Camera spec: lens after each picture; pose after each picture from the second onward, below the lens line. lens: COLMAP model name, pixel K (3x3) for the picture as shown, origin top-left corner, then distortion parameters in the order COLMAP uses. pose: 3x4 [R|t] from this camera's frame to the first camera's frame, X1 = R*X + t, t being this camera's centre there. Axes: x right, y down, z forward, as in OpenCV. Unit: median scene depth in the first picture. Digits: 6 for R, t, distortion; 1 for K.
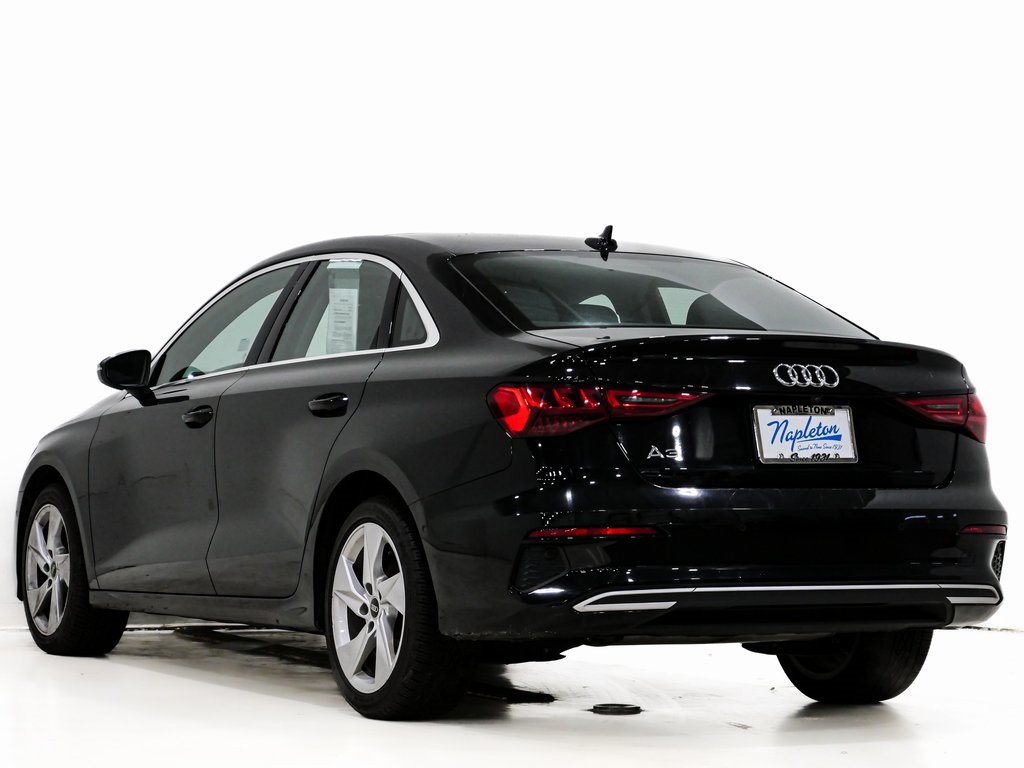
lens RADIAL K [[2741.7, 0, 510.5], [0, 2741.7, 388.4], [0, 0, 1]] dist [0.015886, 0.000000]
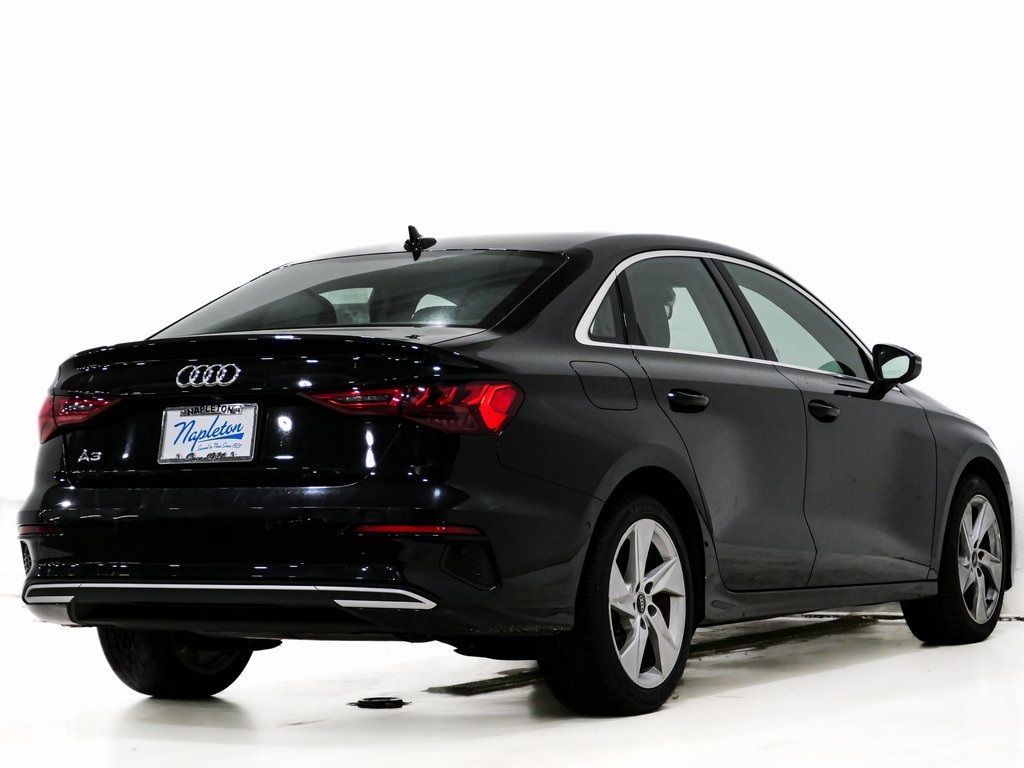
lens RADIAL K [[2628.0, 0, 512.0], [0, 2628.0, 382.9], [0, 0, 1]] dist [-0.079382, 0.000000]
pose [[0.538137, -0.042175, -0.841802, 0.977534], [0.043675, 0.998801, -0.022120, 0.024145], [0.841725, -0.024862, 0.539334, 0.574140]]
